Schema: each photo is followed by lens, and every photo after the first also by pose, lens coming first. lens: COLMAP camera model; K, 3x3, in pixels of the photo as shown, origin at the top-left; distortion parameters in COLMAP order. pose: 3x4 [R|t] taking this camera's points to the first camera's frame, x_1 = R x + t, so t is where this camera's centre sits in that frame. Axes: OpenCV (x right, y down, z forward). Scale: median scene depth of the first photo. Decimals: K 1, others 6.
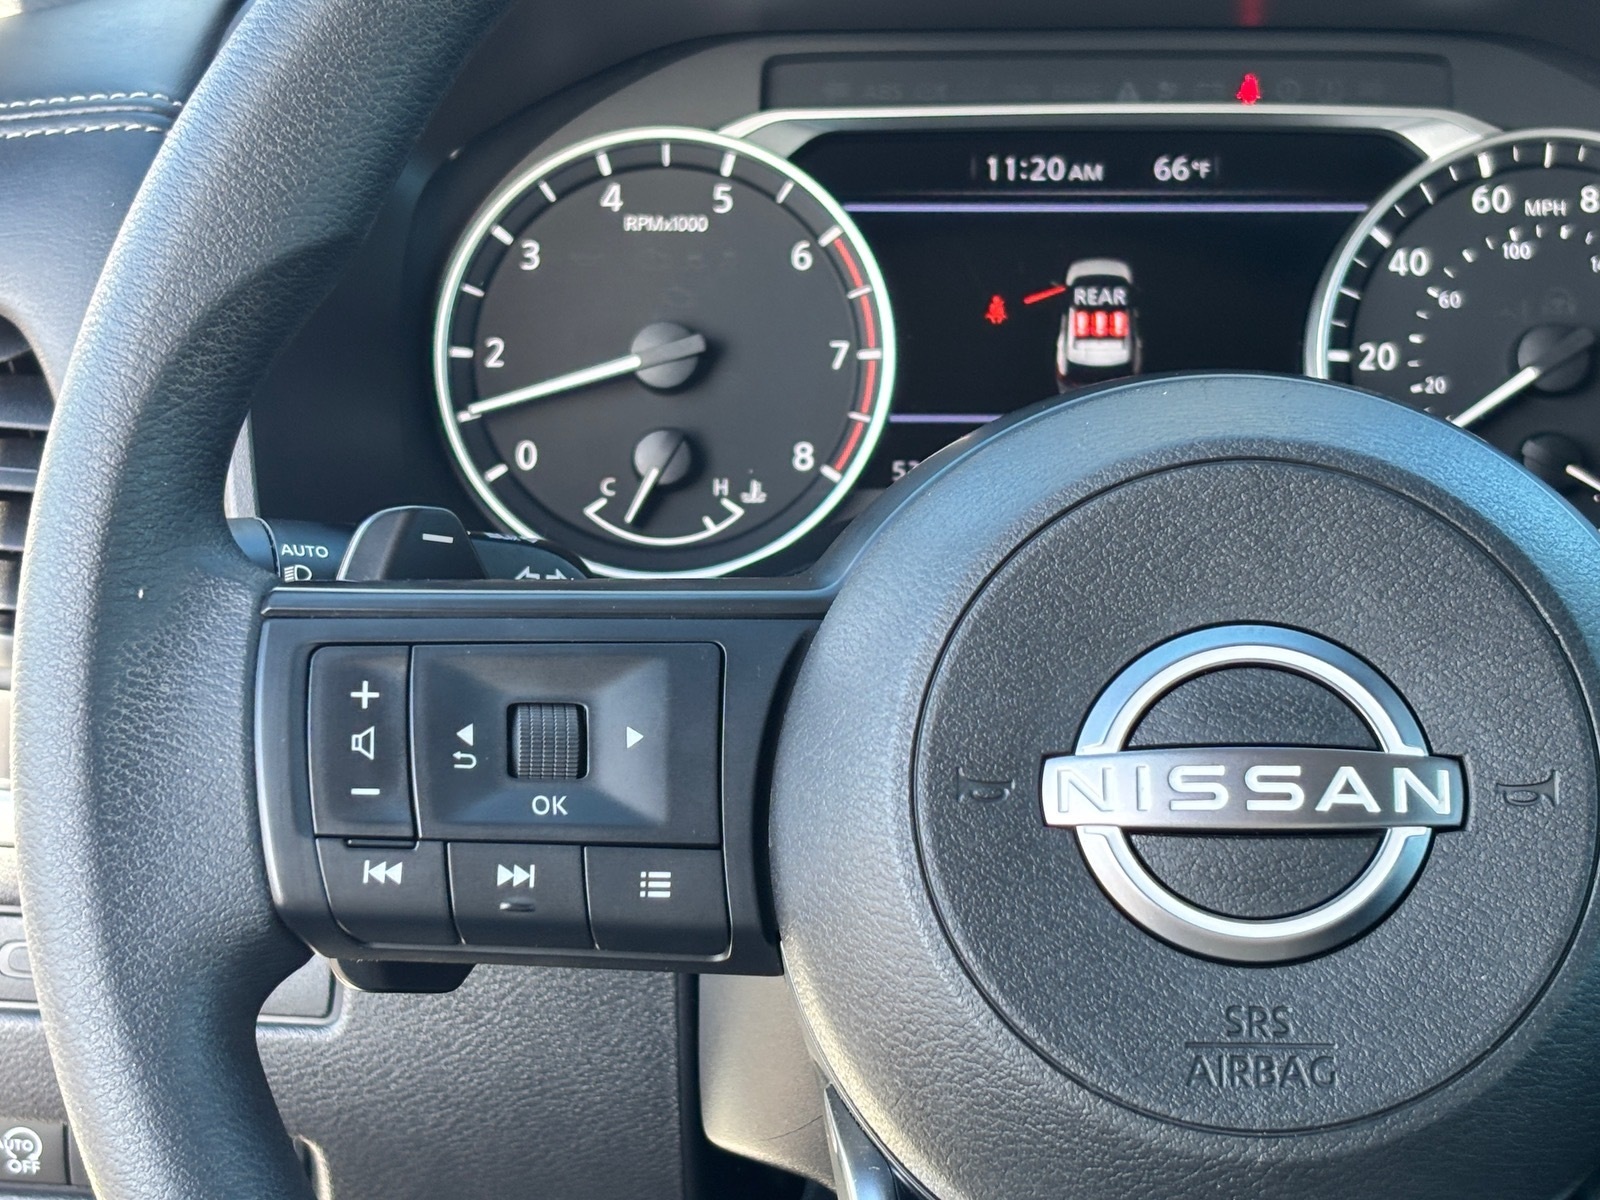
lens RADIAL K [[3141.2, 0, 735.9], [0, 3141.2, 629.8], [0, 0, 1]] dist [0.107446, 0.000000]
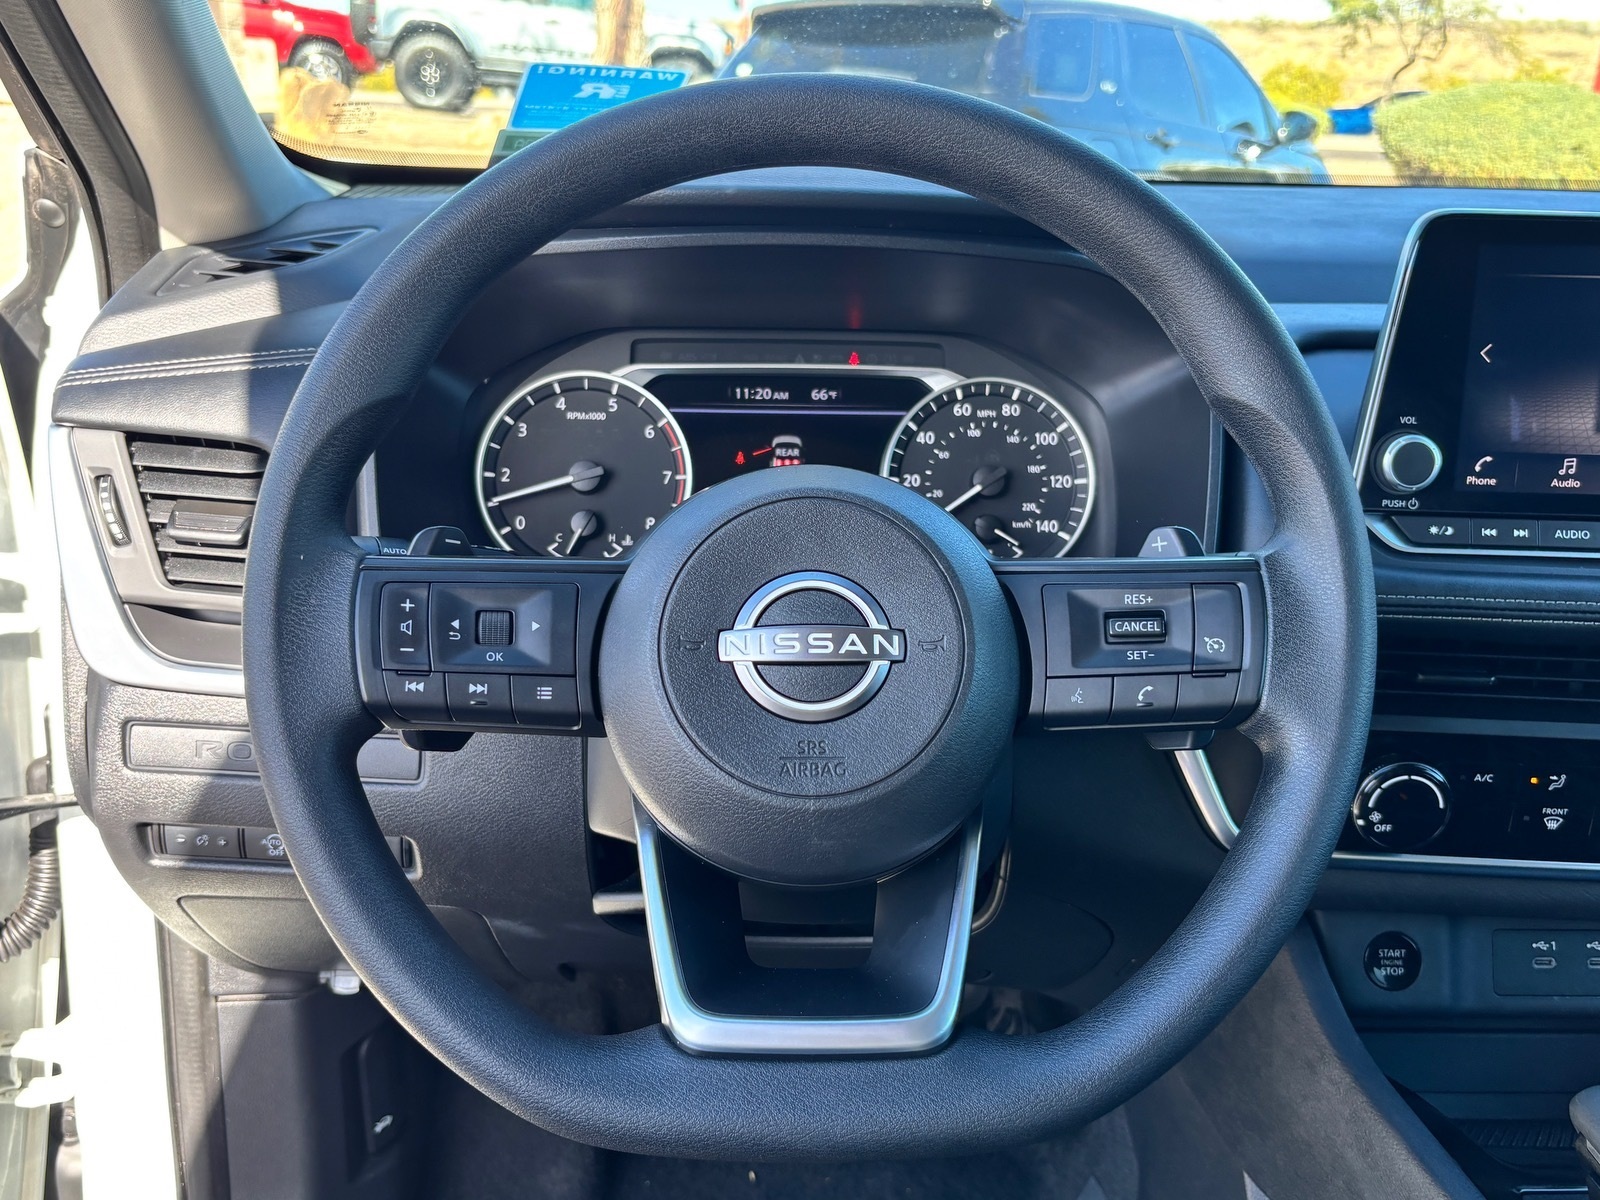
lens RADIAL K [[1493.3, 0, 792.7], [0, 1493.3, 622.6], [0, 0, 1]] dist [0.027193, 0.000000]
pose [[0.997536, 0.000599, 0.070158, 0.047816], [0.001044, 0.999726, -0.023382, 0.037004], [-0.070153, 0.023398, 0.997262, -0.028075]]
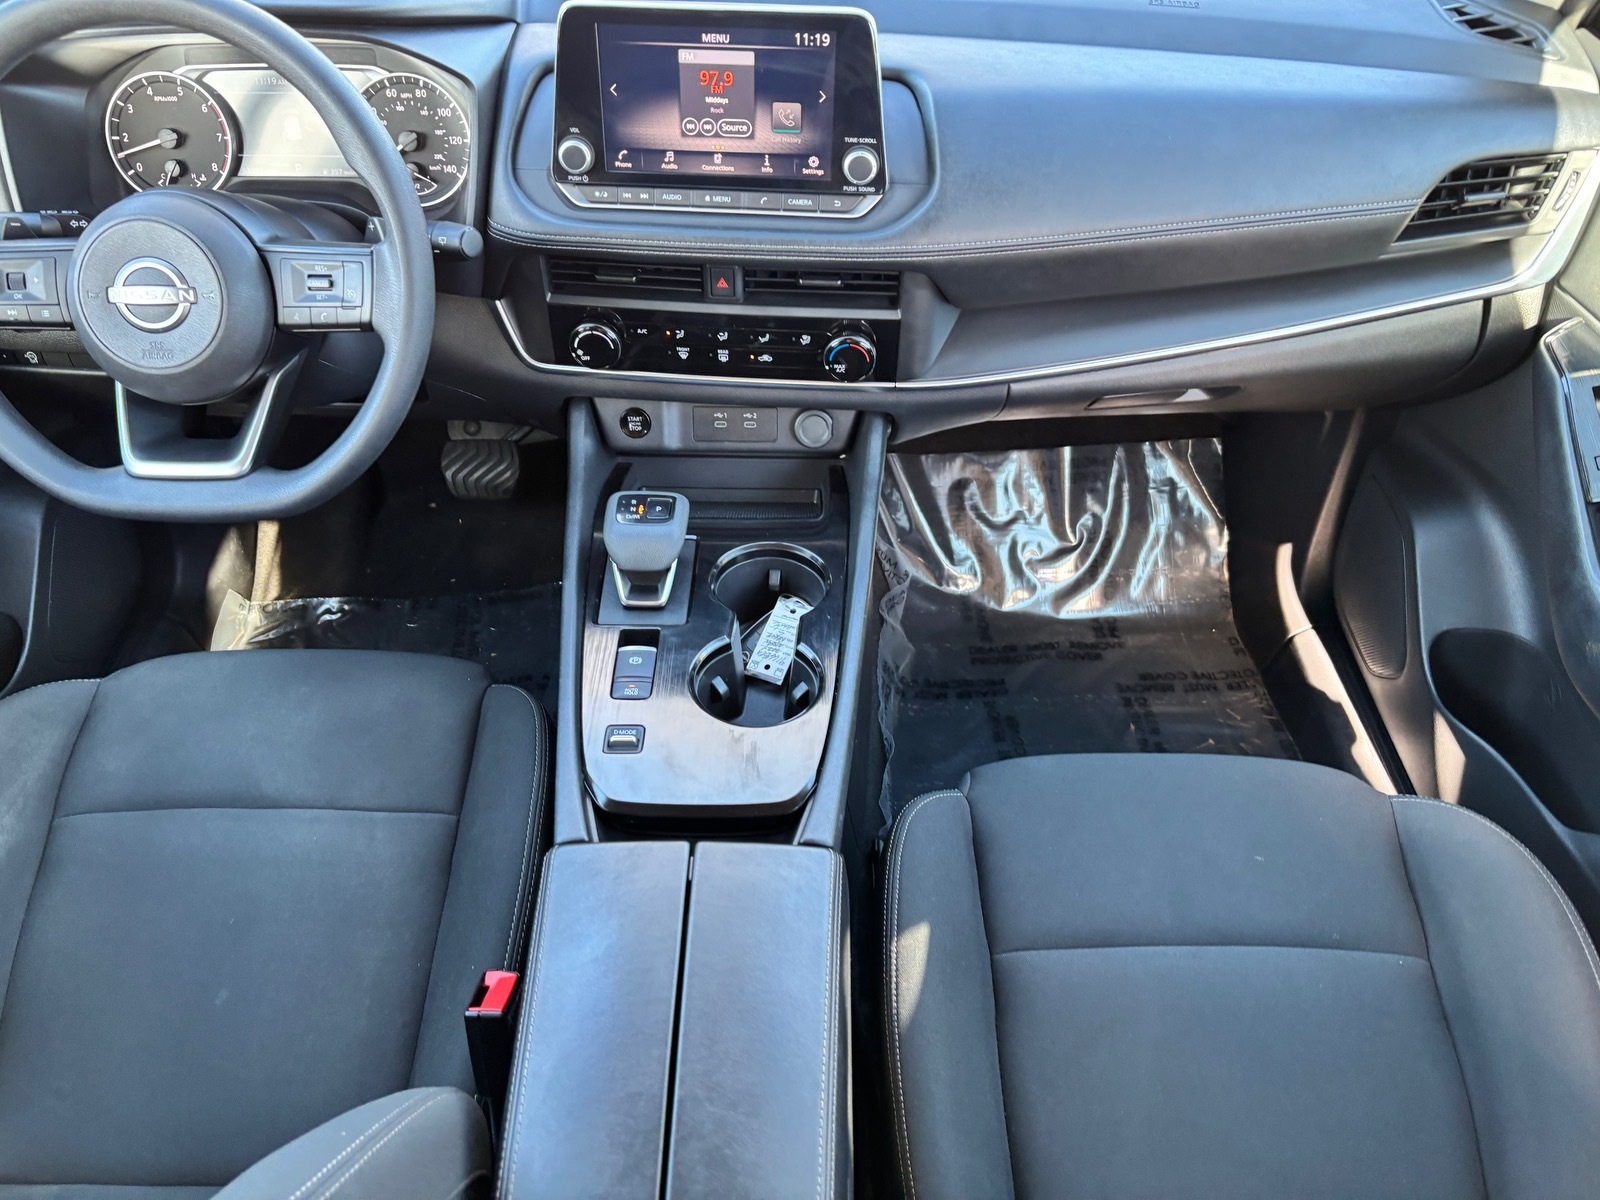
lens RADIAL K [[1223.1, 0, 791.9], [0, 1223.1, 611.5], [0, 0, 1]] dist [0.027709, -0.033788]
pose [[0.999557, -0.013984, 0.026266, 0.658384], [0.002389, 0.917560, 0.397589, -0.150517], [-0.029660, -0.397350, 0.917188, -0.556086]]
